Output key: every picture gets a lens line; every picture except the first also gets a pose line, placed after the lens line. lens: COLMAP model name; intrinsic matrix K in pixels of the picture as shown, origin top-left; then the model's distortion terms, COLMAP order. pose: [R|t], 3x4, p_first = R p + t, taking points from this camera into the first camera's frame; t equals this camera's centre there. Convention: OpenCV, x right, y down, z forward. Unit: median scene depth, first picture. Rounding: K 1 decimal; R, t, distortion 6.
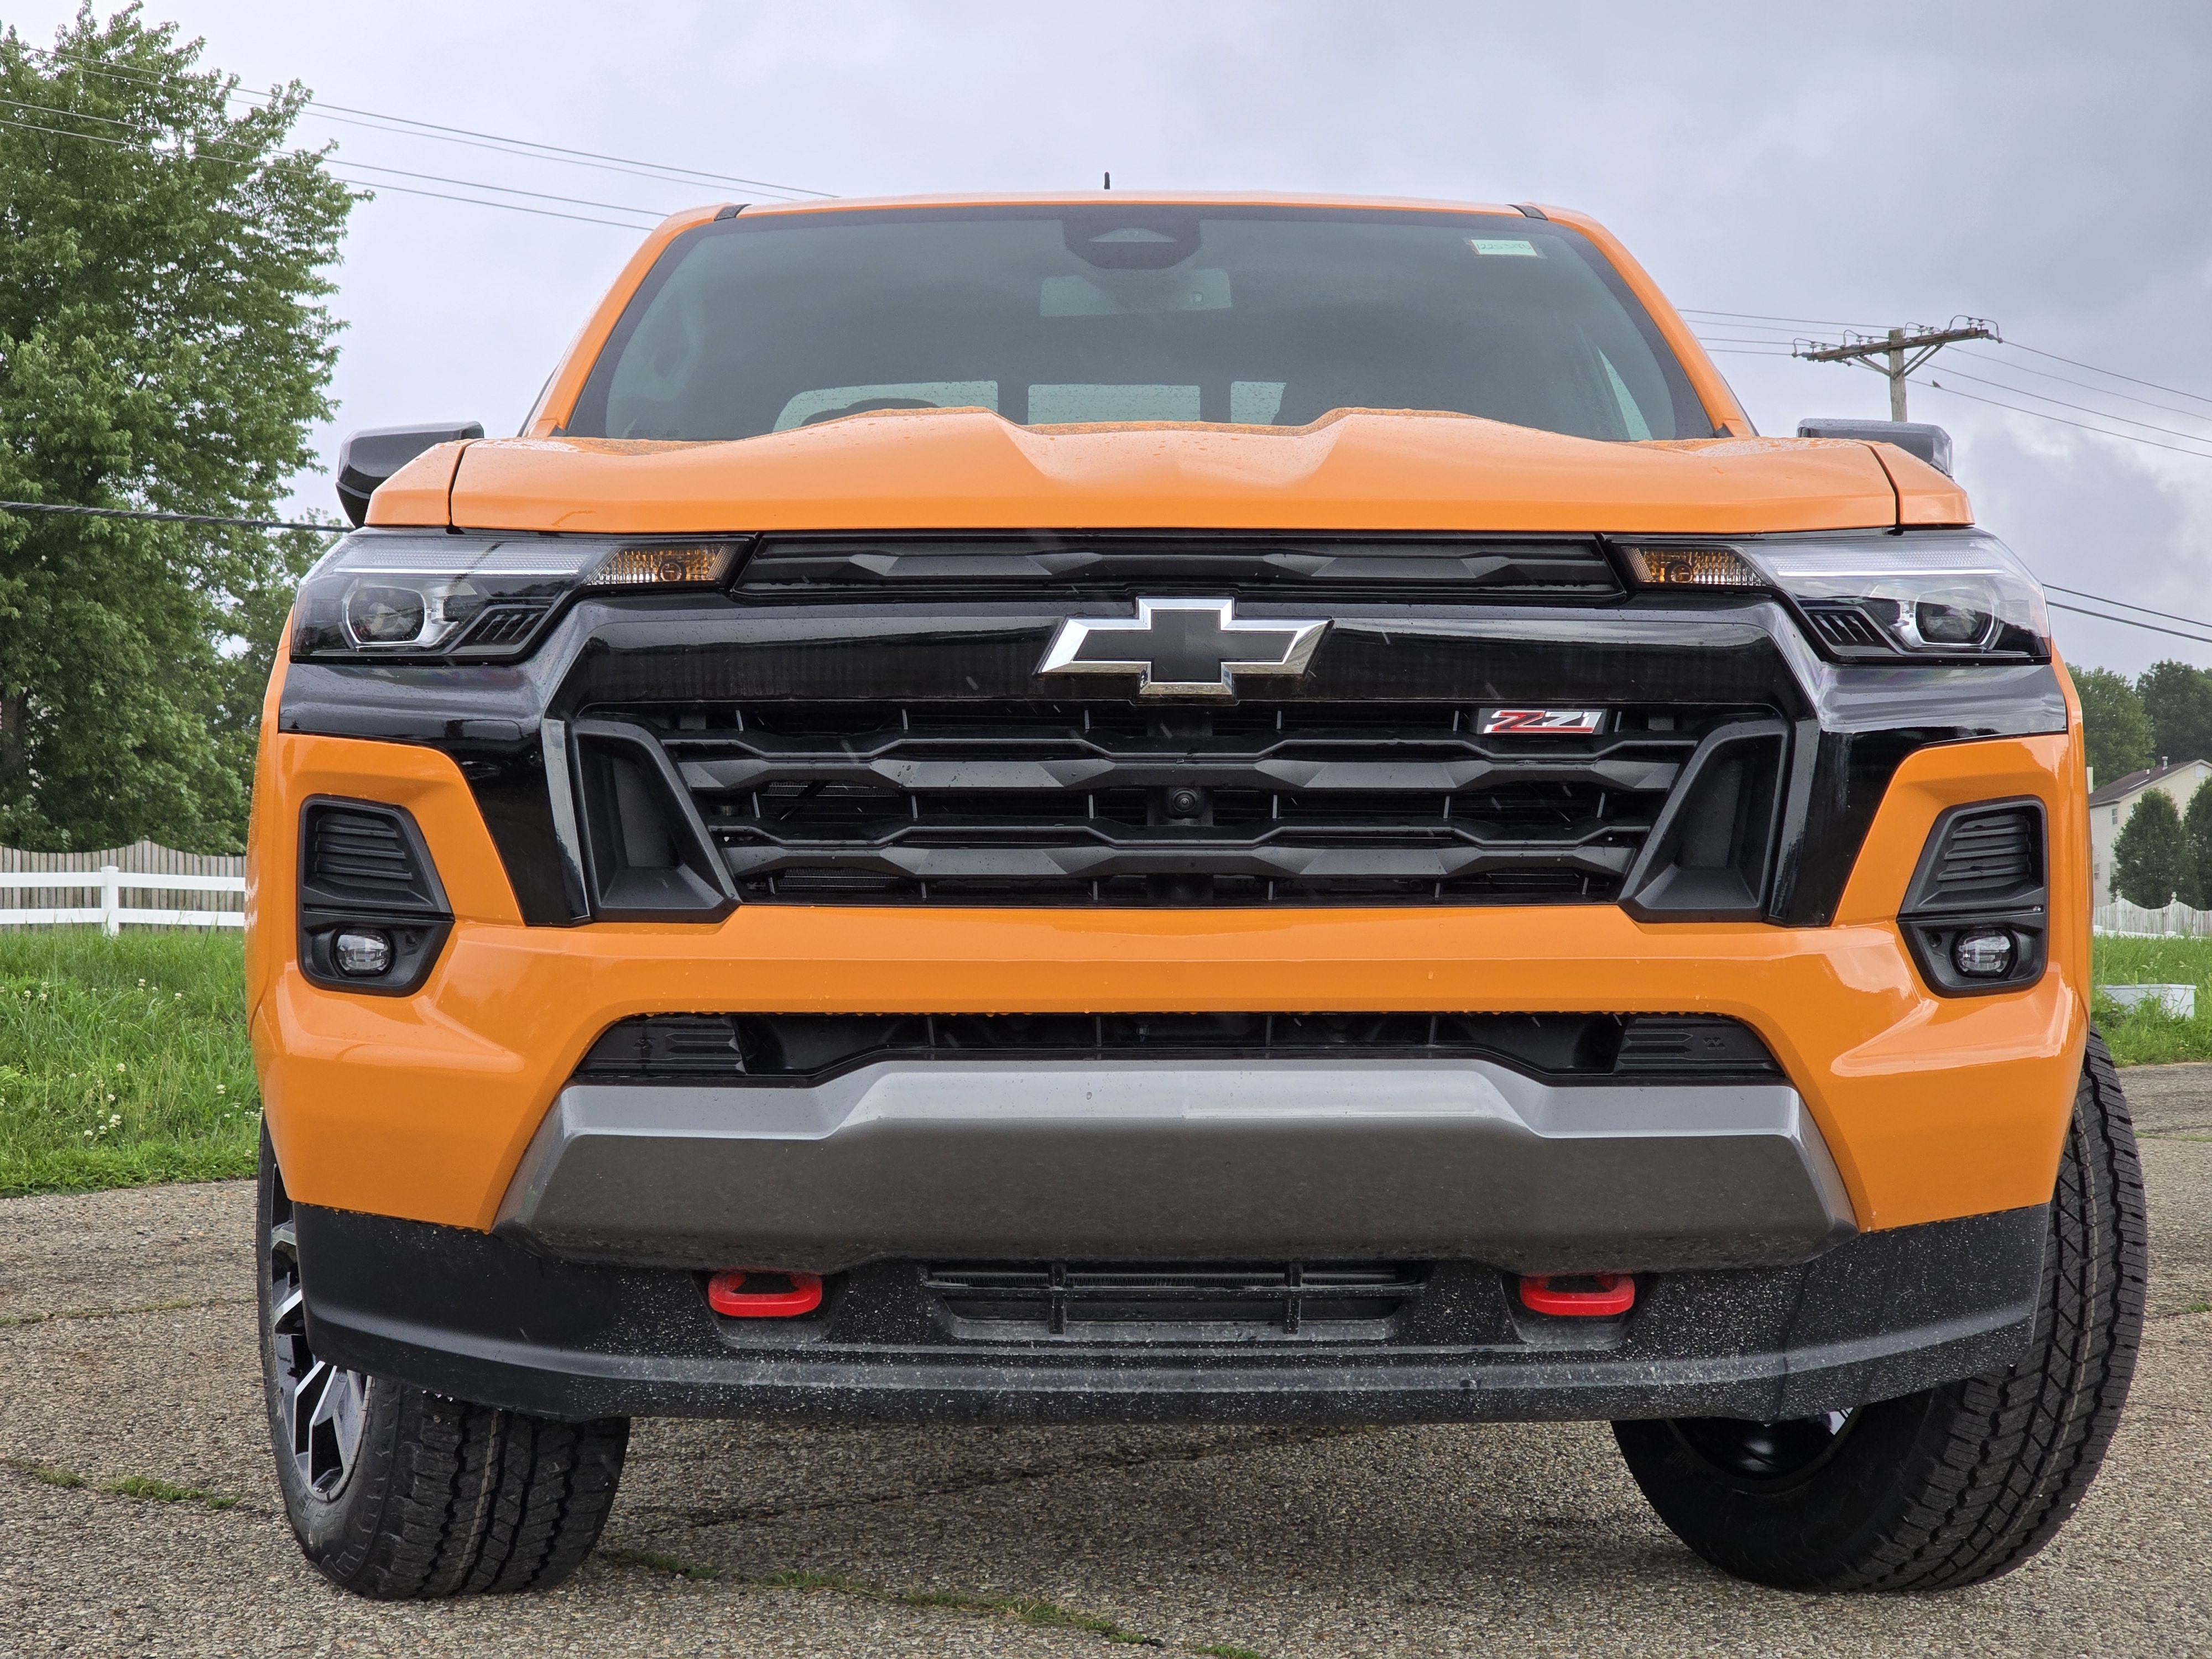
lens RADIAL K [[4426.1, 0, 1106.0], [0, 4426.1, 829.5], [0, 0, 1]] dist [-0.534014, 9.230607]
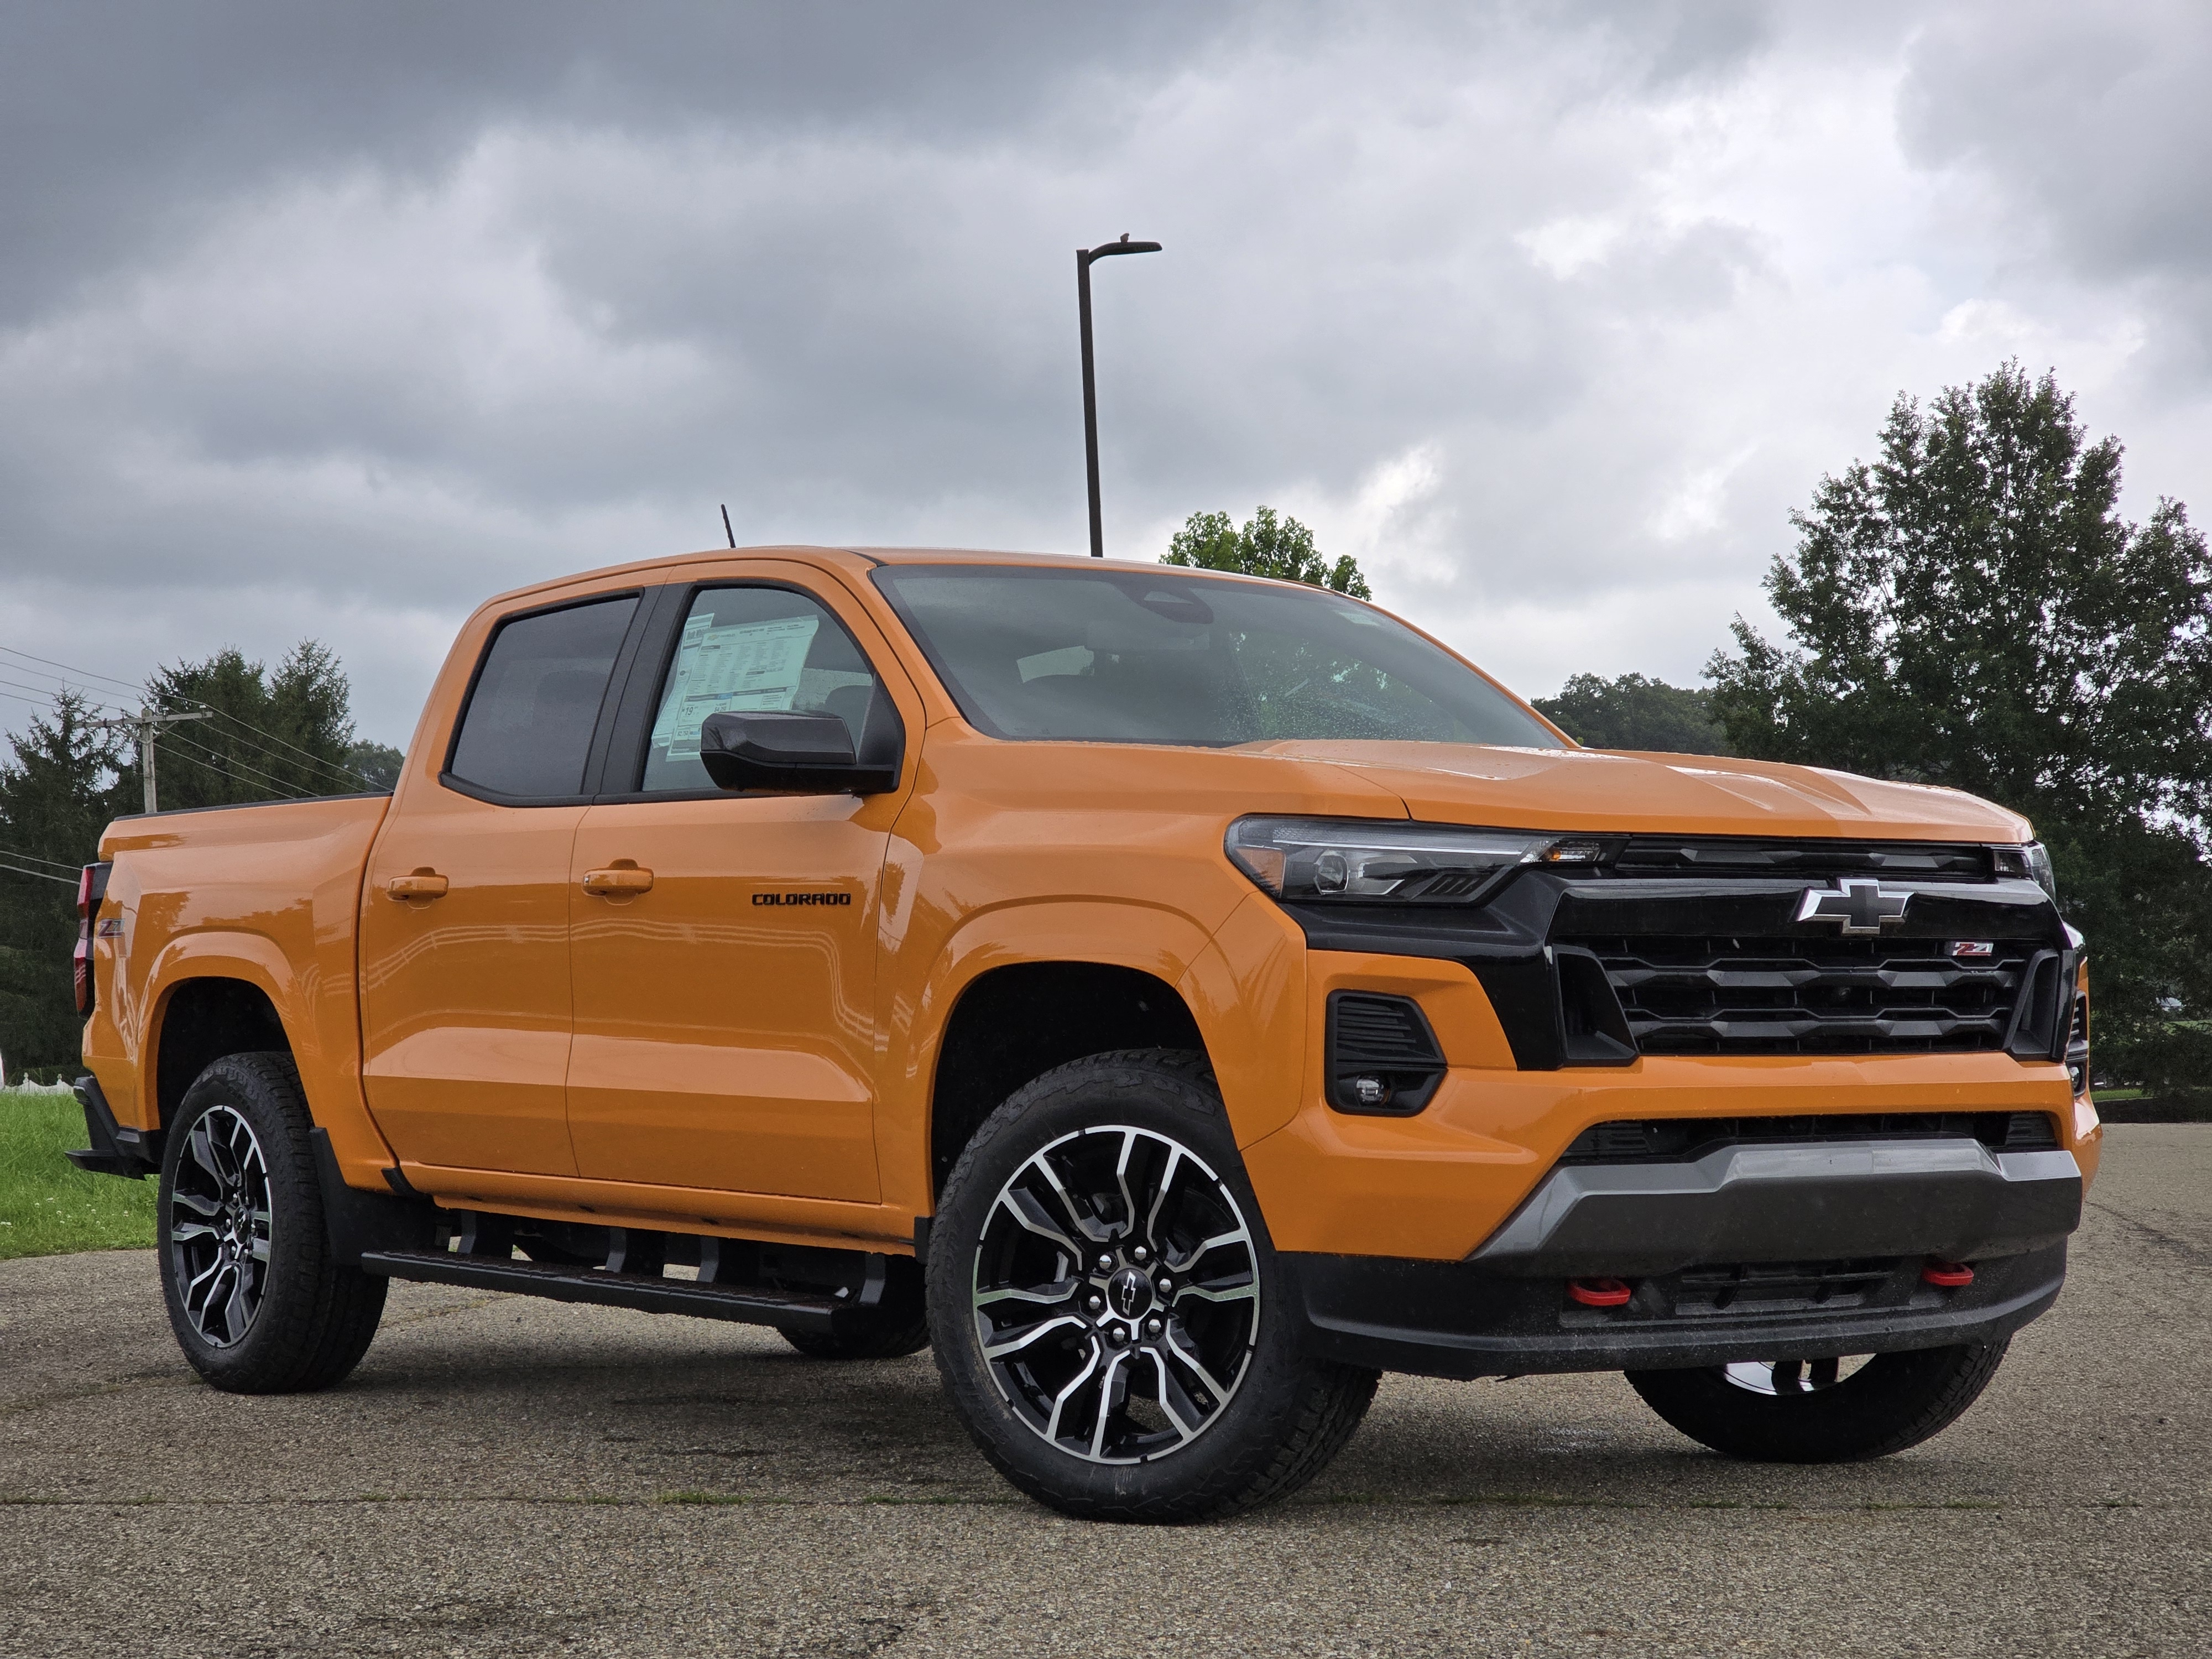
lens RADIAL K [[4426.1, 0, 1106.0], [0, 4426.1, 829.5], [0, 0, 1]] dist [-0.534014, 9.230607]
pose [[0.817431, 0.020799, 0.575651, -1.212948], [0.002273, 0.999224, -0.039330, -0.003630], [-0.576023, 0.033458, 0.816749, -0.253033]]
